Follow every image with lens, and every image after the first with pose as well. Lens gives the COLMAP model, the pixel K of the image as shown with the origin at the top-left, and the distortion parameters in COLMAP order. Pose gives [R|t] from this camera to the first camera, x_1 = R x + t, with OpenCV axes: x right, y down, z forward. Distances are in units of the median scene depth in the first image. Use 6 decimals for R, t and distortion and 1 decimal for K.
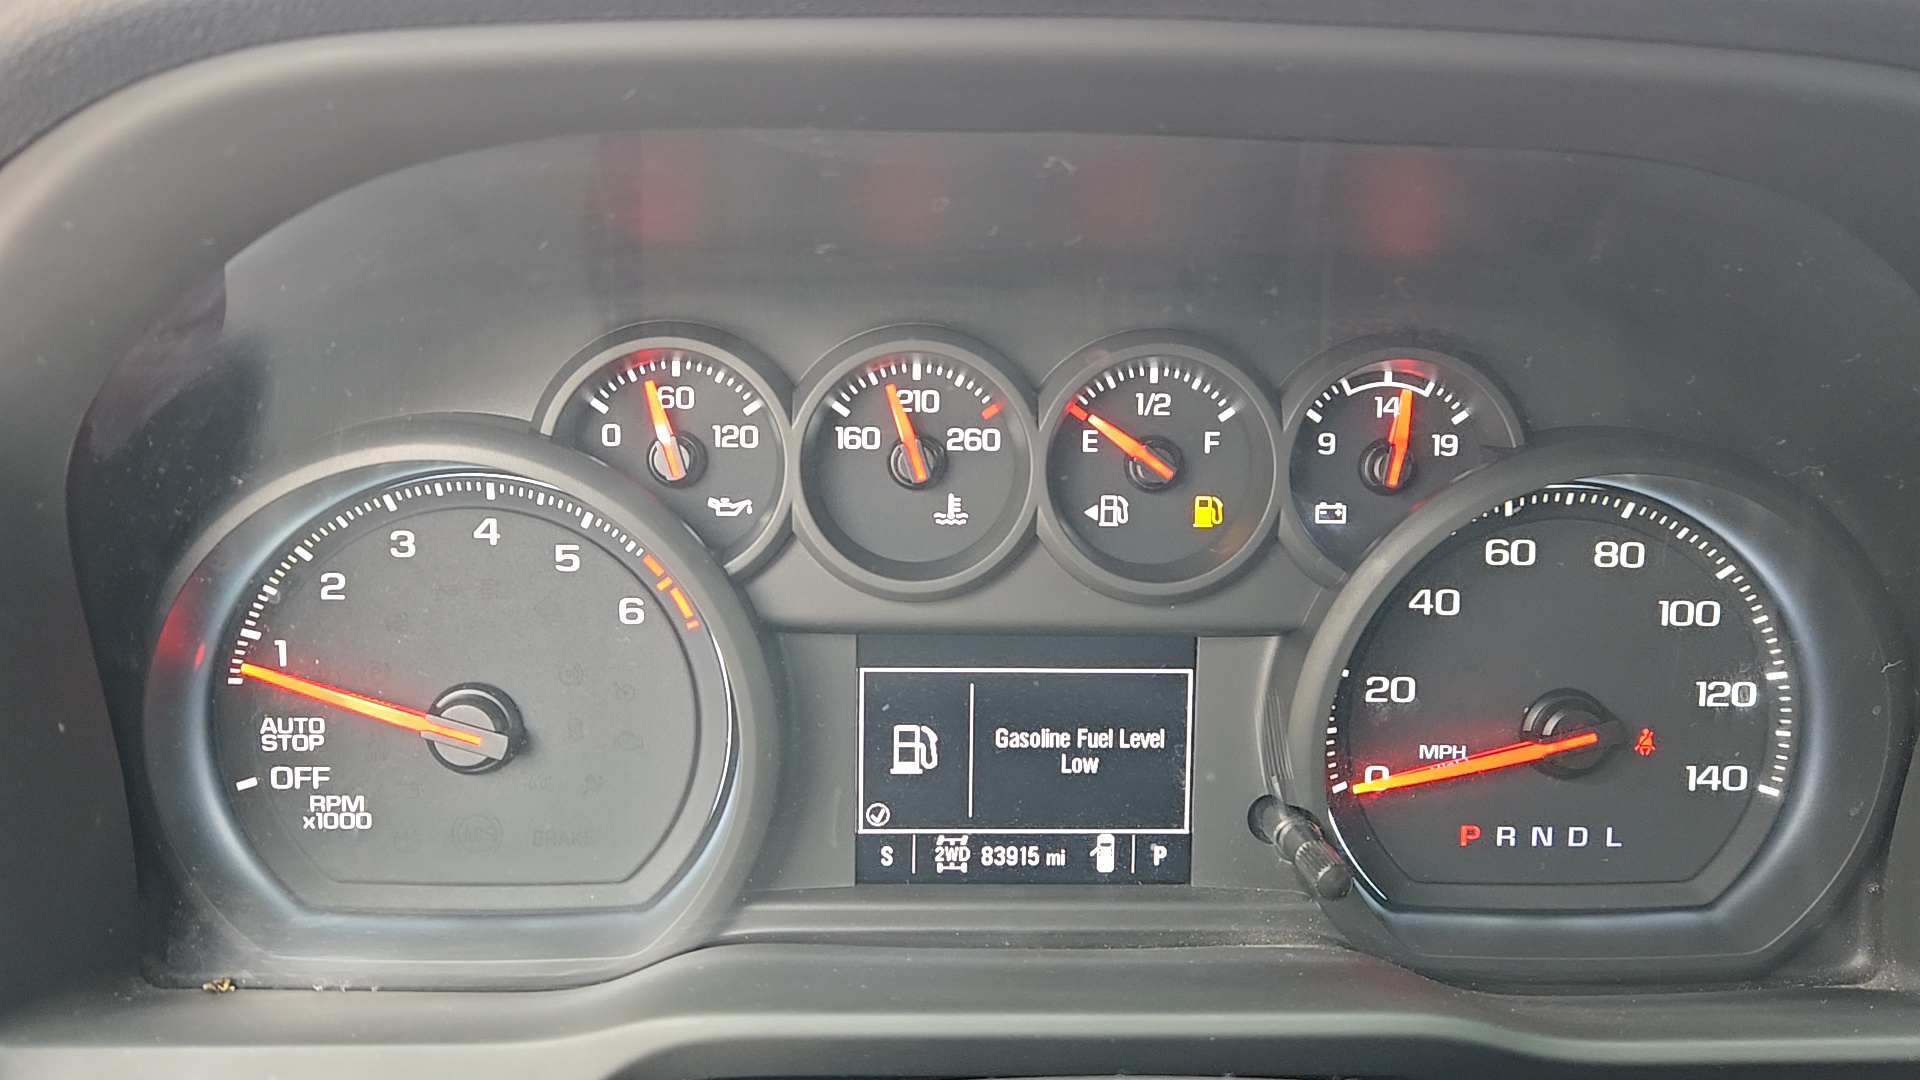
lens RADIAL K [[1558.3, 0, 973.5], [0, 1558.3, 528.8], [0, 0, 1]] dist [0.004557, -0.009272]
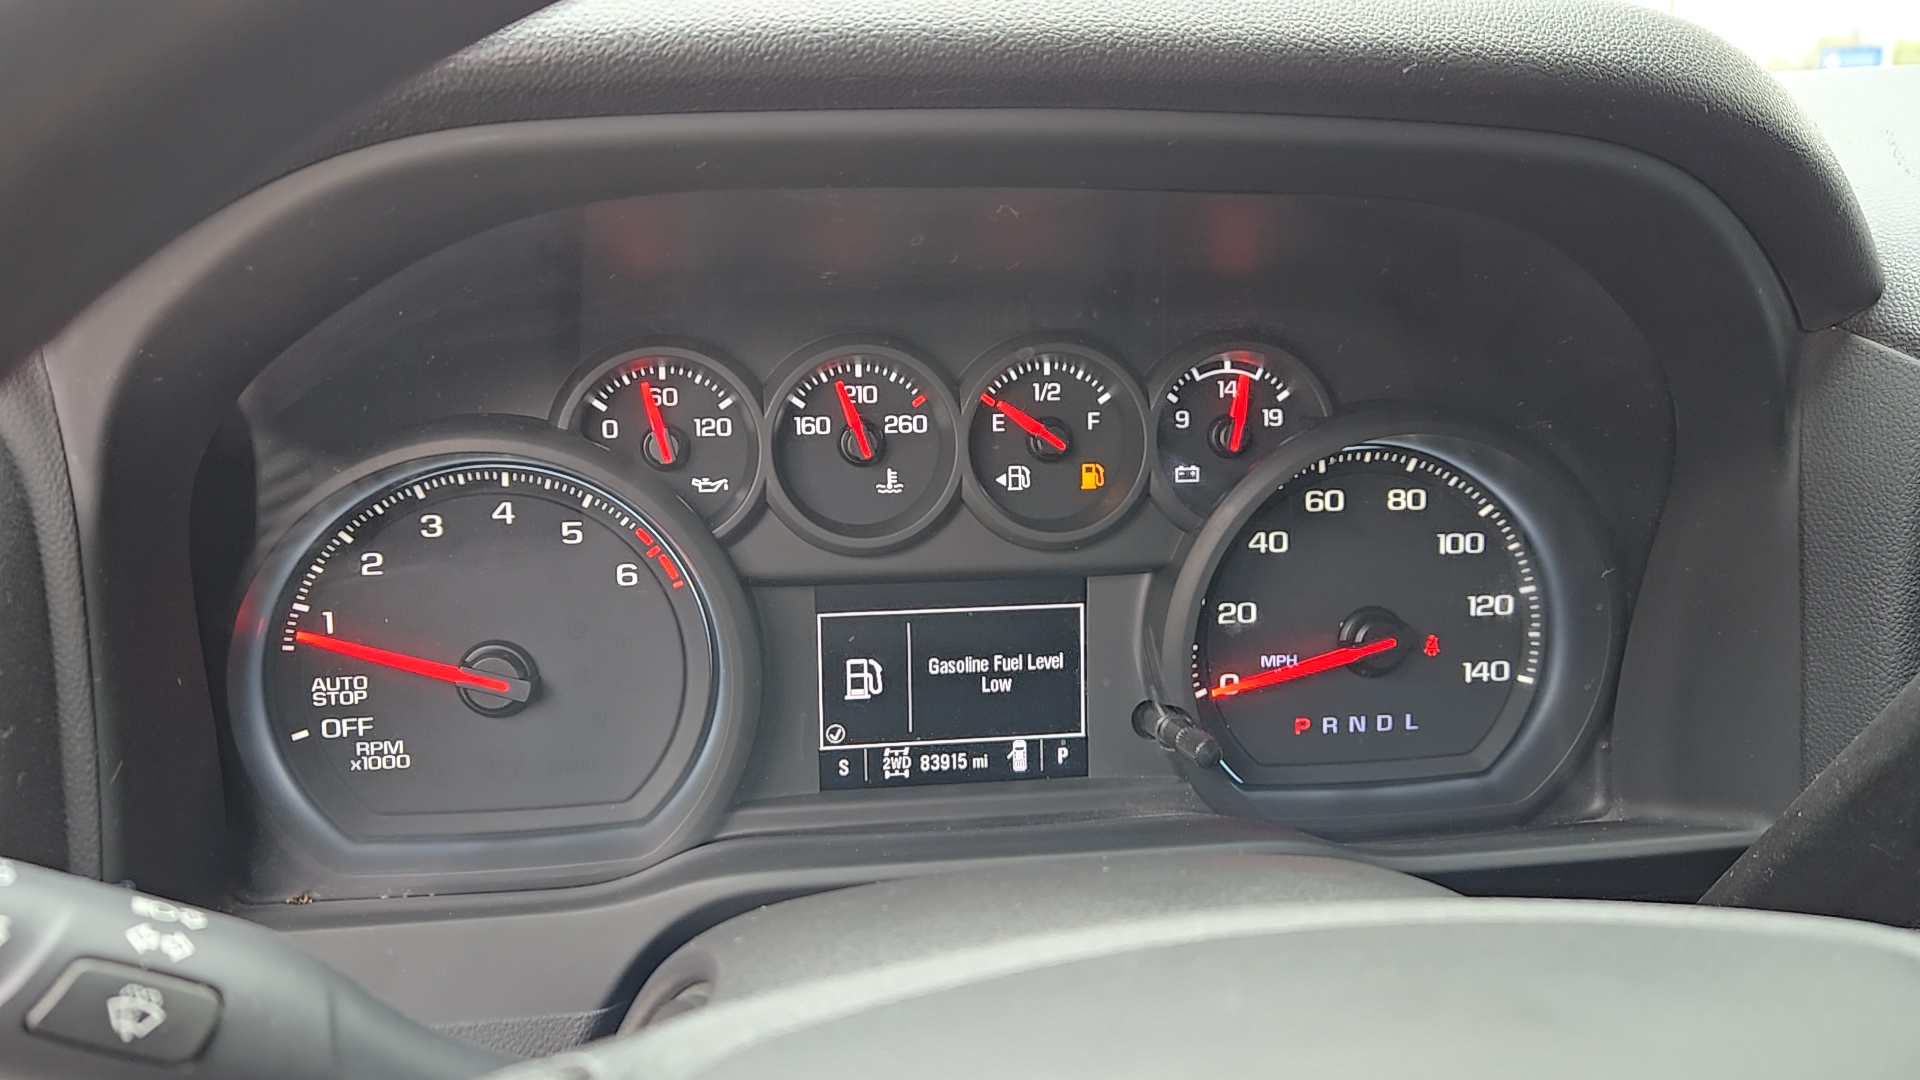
lens RADIAL K [[1593.2, 0, 957.2], [0, 1593.2, 528.7], [0, 0, 1]] dist [0.019650, -0.010275]
pose [[0.991231, -0.038337, 0.126456, -0.120740], [0.039452, 0.999201, -0.006330, 0.034946], [-0.126113, 0.011263, 0.991952, -0.258259]]
